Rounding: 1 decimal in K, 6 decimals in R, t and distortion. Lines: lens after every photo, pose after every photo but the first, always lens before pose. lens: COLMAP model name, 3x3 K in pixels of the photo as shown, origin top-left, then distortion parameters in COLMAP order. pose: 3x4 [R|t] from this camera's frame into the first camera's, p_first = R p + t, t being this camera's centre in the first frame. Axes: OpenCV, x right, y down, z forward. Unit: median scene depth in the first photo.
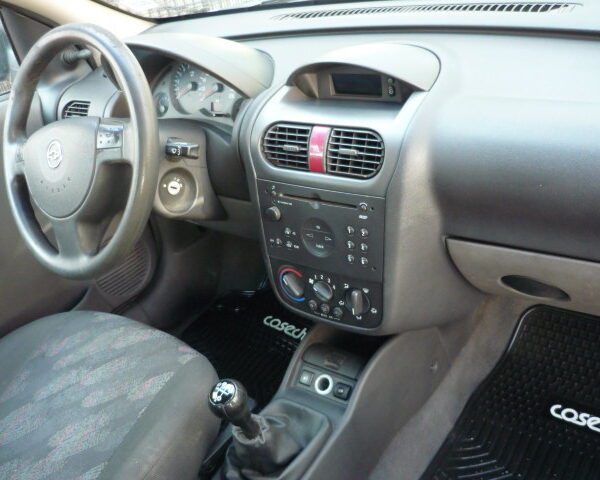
lens RADIAL K [[616.8, 0, 300.0], [0, 616.8, 240.0], [0, 0, 1]] dist [-0.022353, -0.014460]
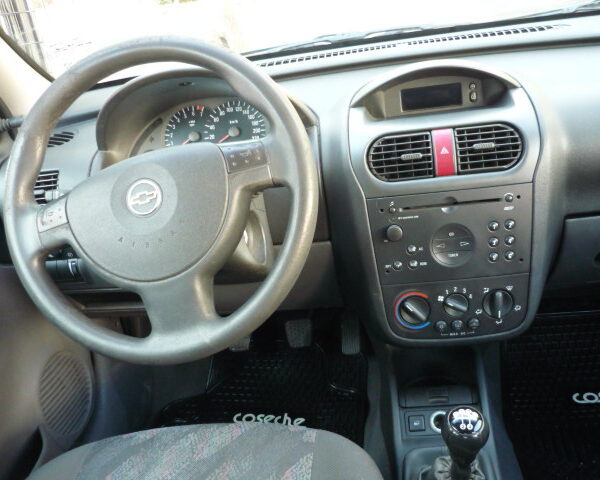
lens RADIAL K [[628.3, 0, 300.0], [0, 628.3, 240.0], [0, 0, 1]] dist [-0.055880, 0.020949]
pose [[0.873289, -0.151489, 0.463051, -0.603020], [0.243787, 0.958760, -0.146108, 0.070010], [-0.421821, 0.240481, 0.874206, 0.252586]]
